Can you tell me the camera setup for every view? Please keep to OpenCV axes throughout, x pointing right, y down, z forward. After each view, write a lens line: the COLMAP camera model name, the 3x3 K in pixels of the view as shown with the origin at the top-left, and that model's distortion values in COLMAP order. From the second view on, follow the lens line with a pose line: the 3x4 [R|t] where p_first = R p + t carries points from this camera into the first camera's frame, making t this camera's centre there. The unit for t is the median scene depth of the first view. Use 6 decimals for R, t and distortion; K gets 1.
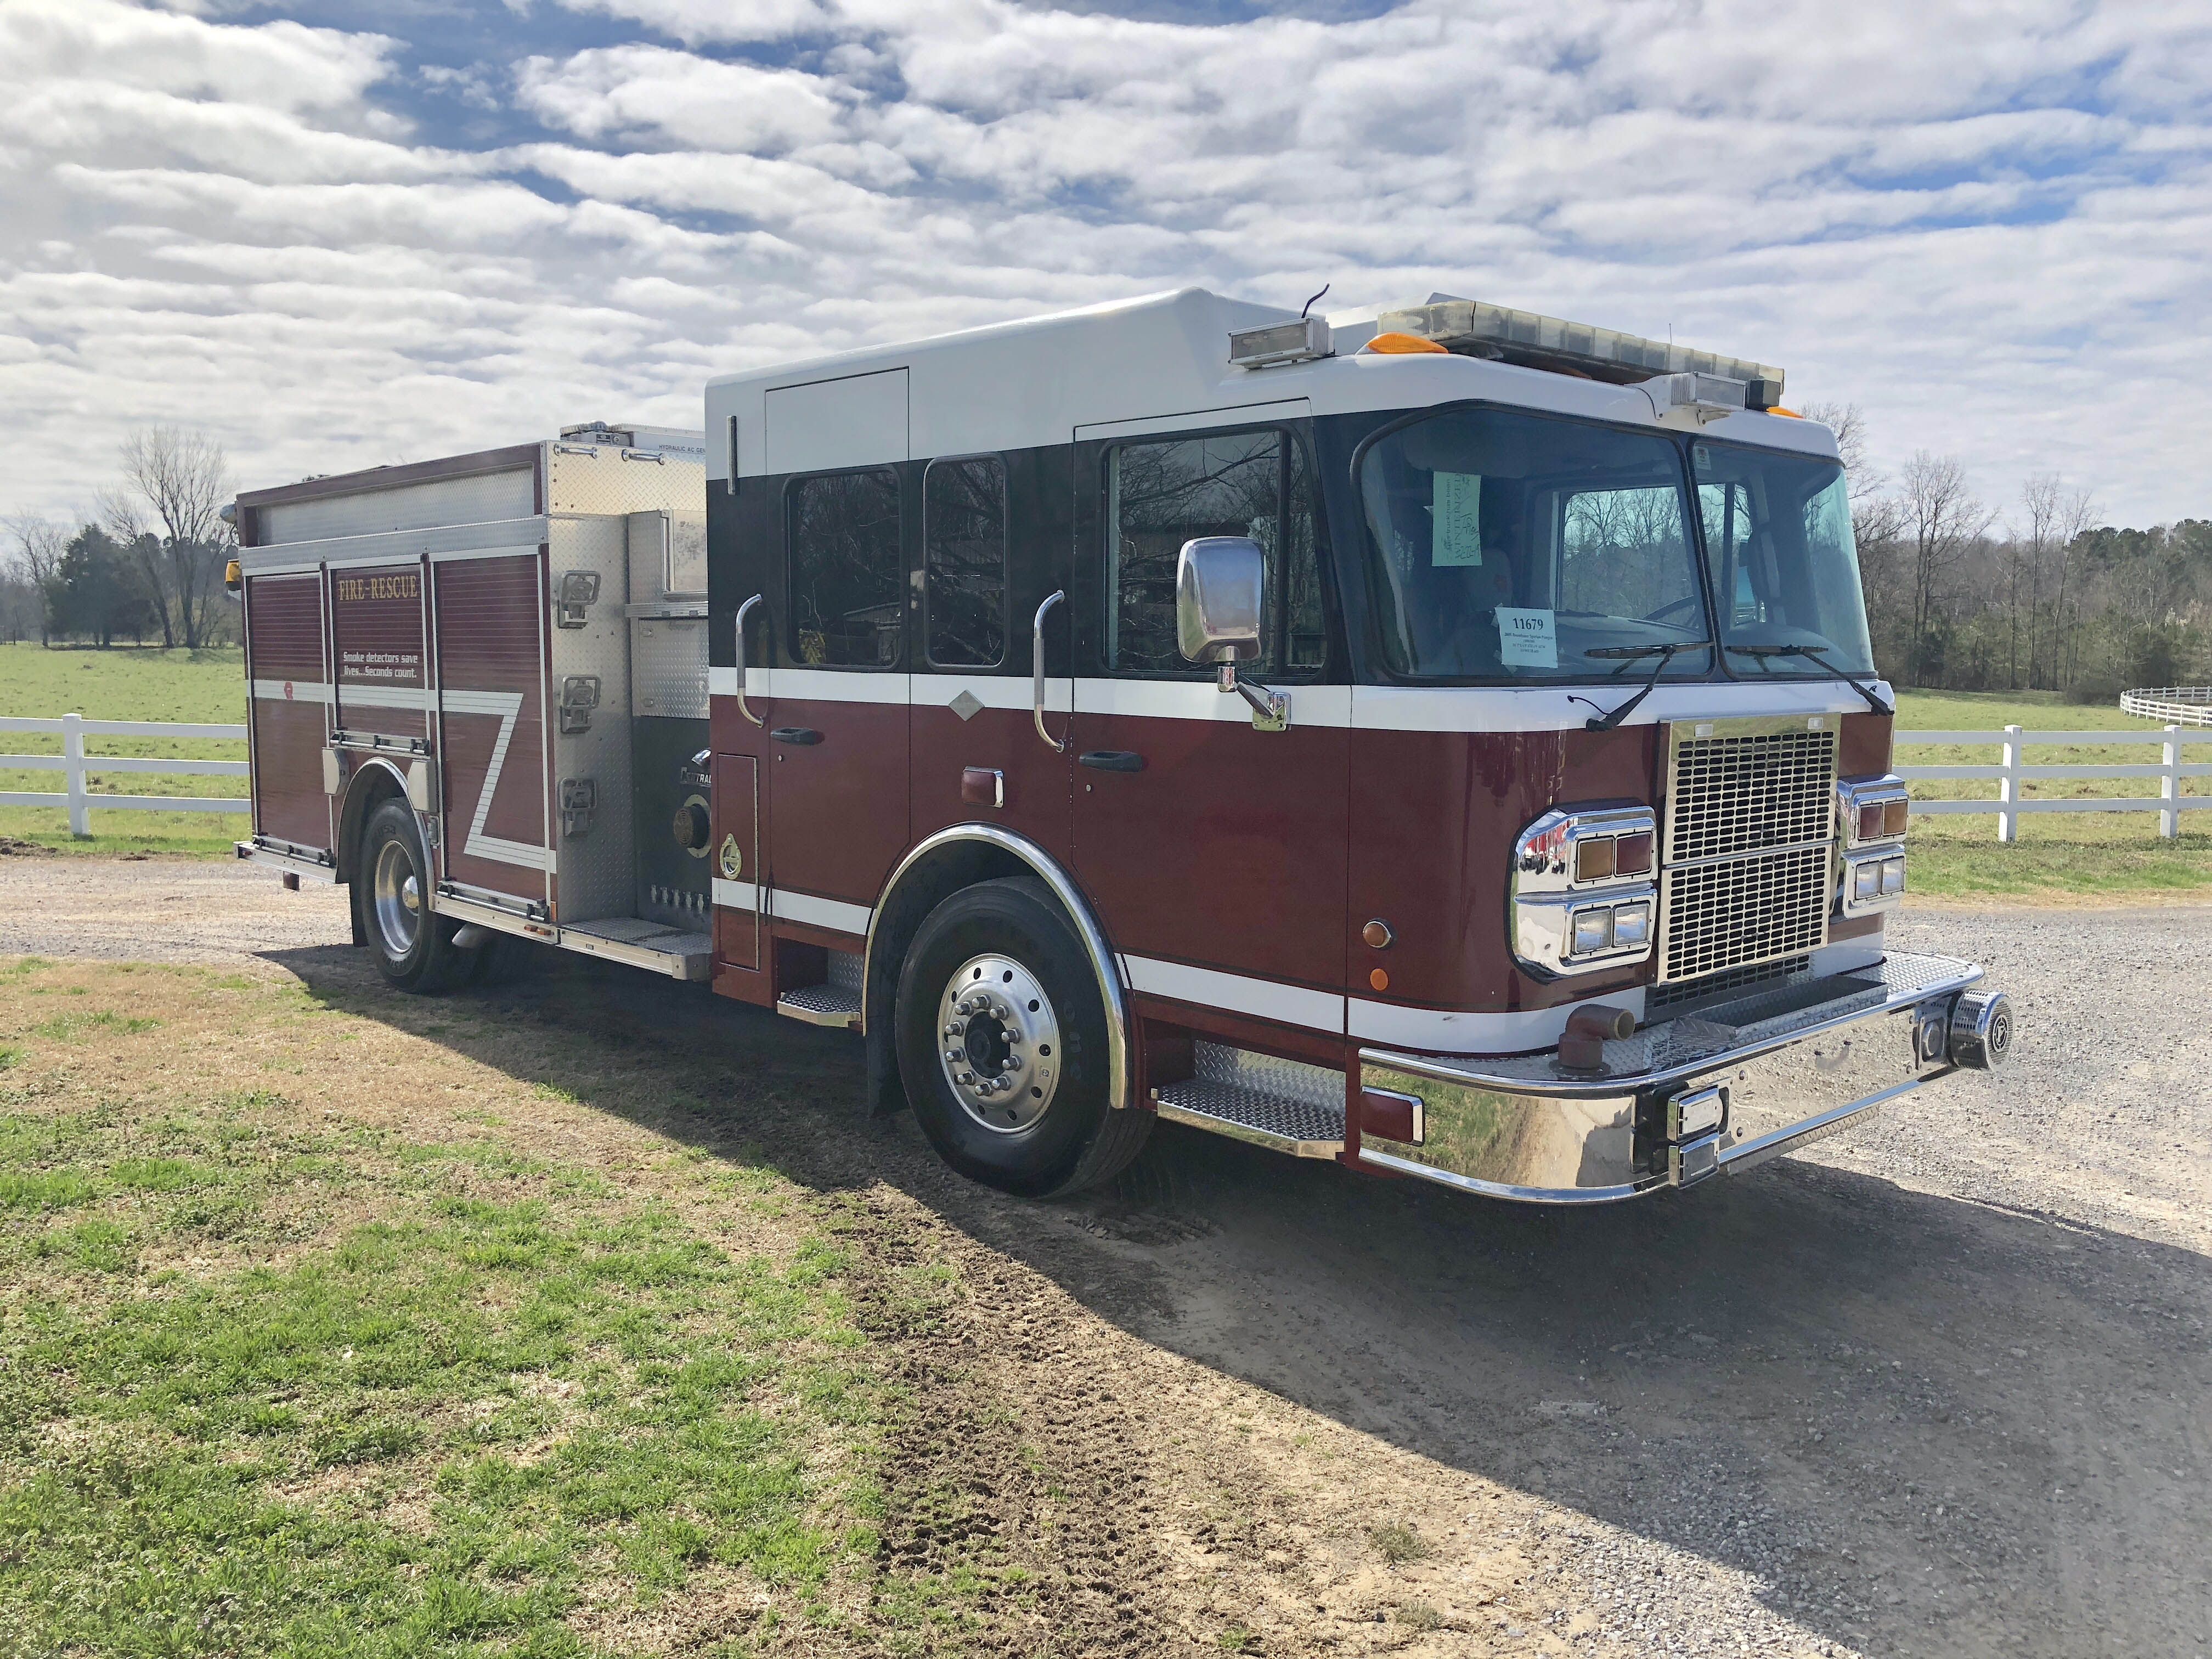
lens RADIAL K [[1780.1, 0, 1104.1], [0, 1780.1, 830.1], [0, 0, 1]] dist [0.033155, -0.042915]
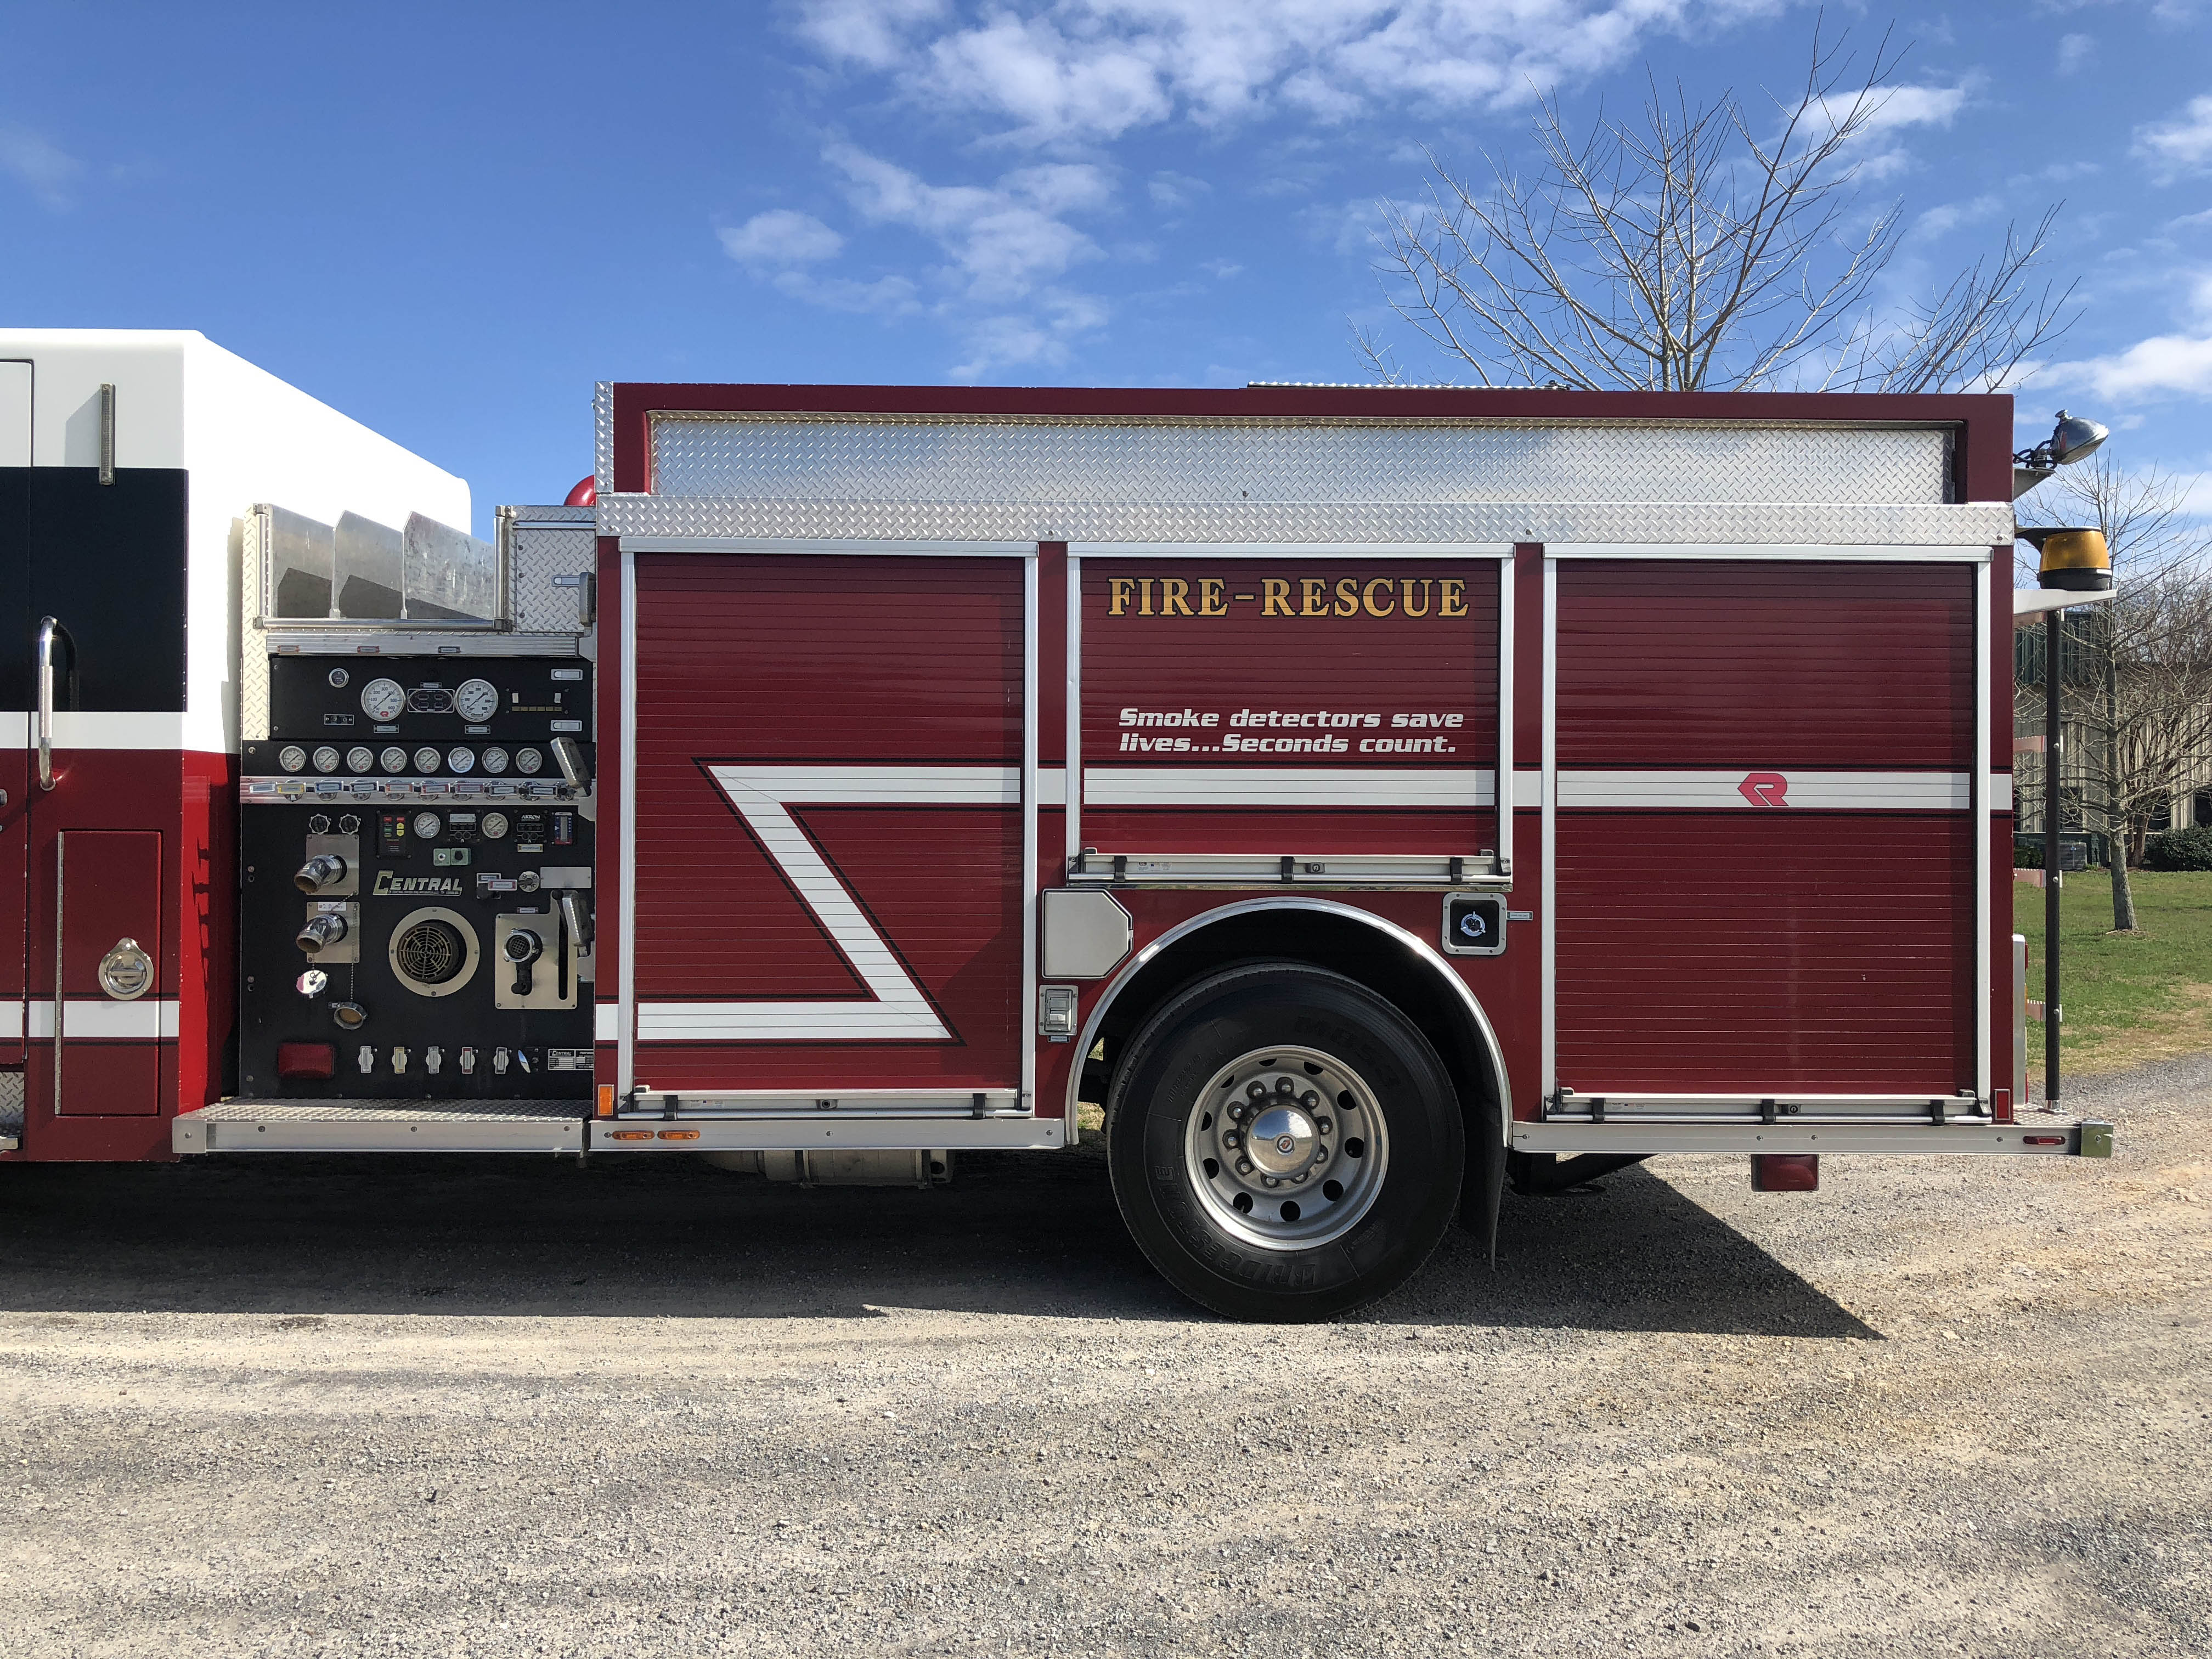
lens RADIAL K [[1780.1, 0, 1120.3], [0, 1780.1, 830.0], [0, 0, 1]] dist [0.033155, -0.042915]
pose [[0.679956, 0.012384, 0.733149, -0.842379], [0.071169, 0.994022, -0.082796, -0.018963], [-0.729791, 0.108475, 0.675010, 0.659561]]
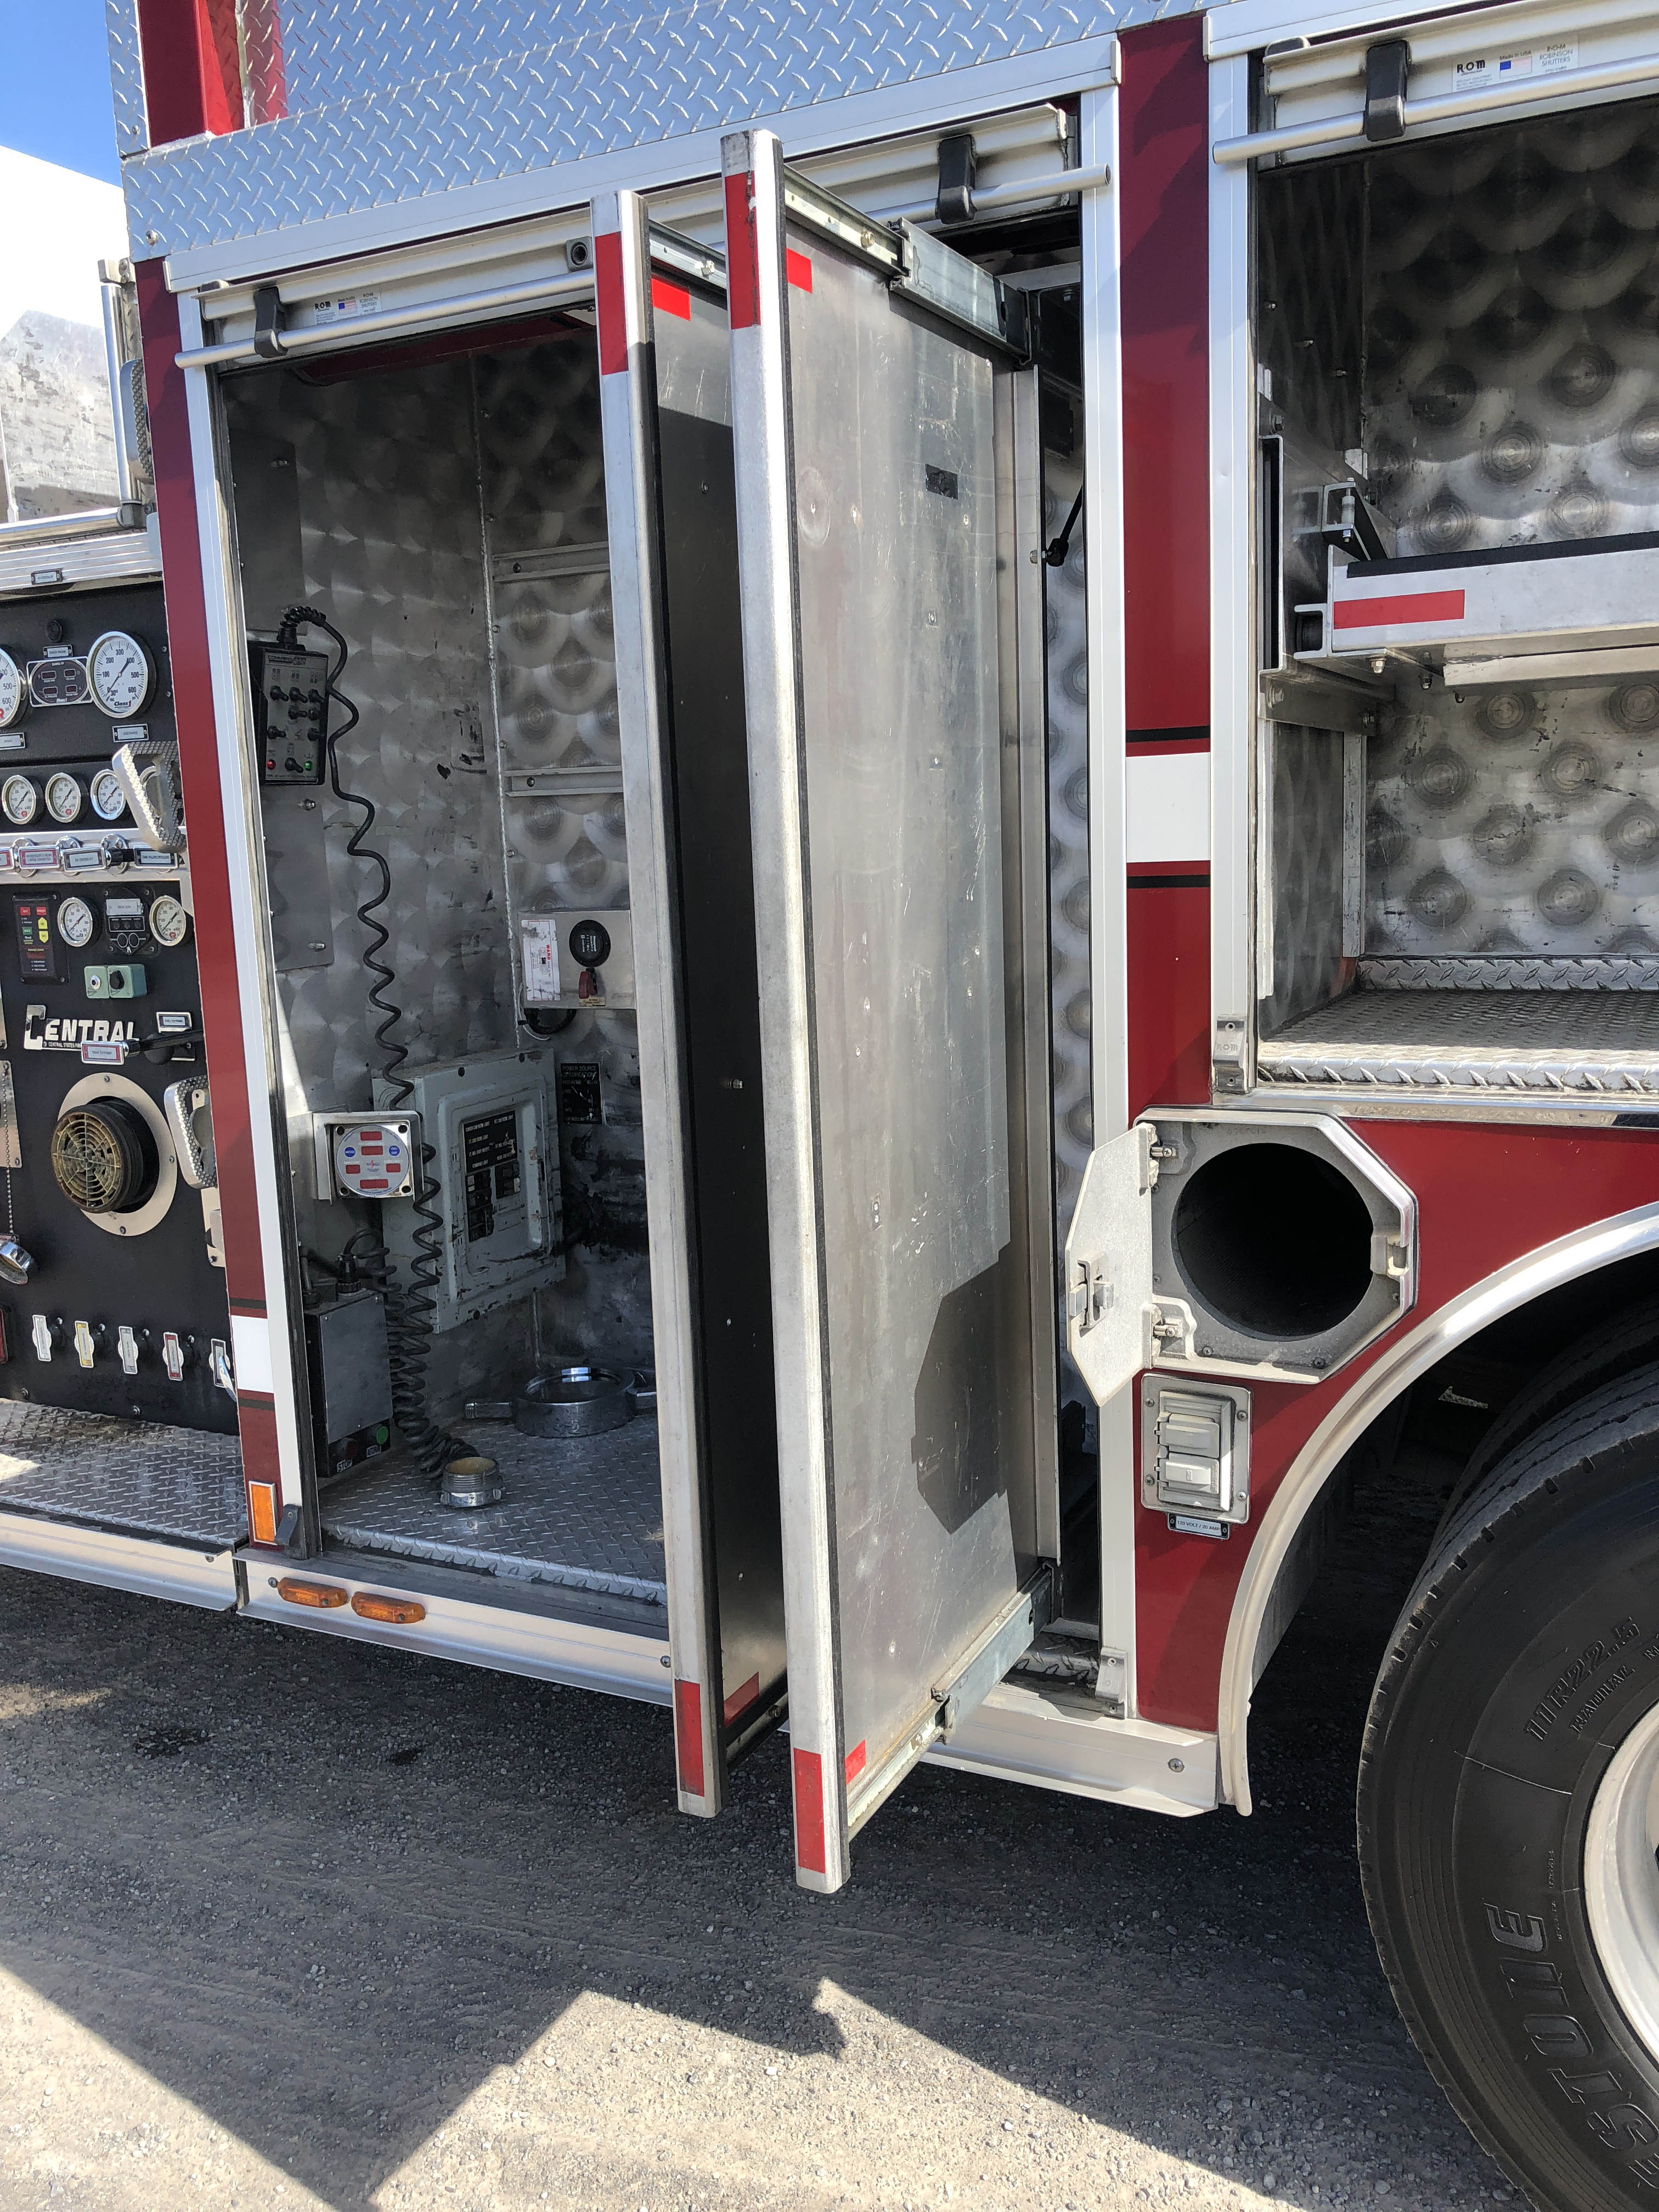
lens RADIAL K [[1780.1, 0, 834.5], [0, 1780.1, 1095.4], [0, 0, 1]] dist [0.033155, -0.042915]
pose [[0.937717, -0.077703, 0.338598, -0.550532], [0.066151, 0.996770, 0.045544, -0.060579], [-0.341043, -0.020309, 0.939828, 0.882373]]
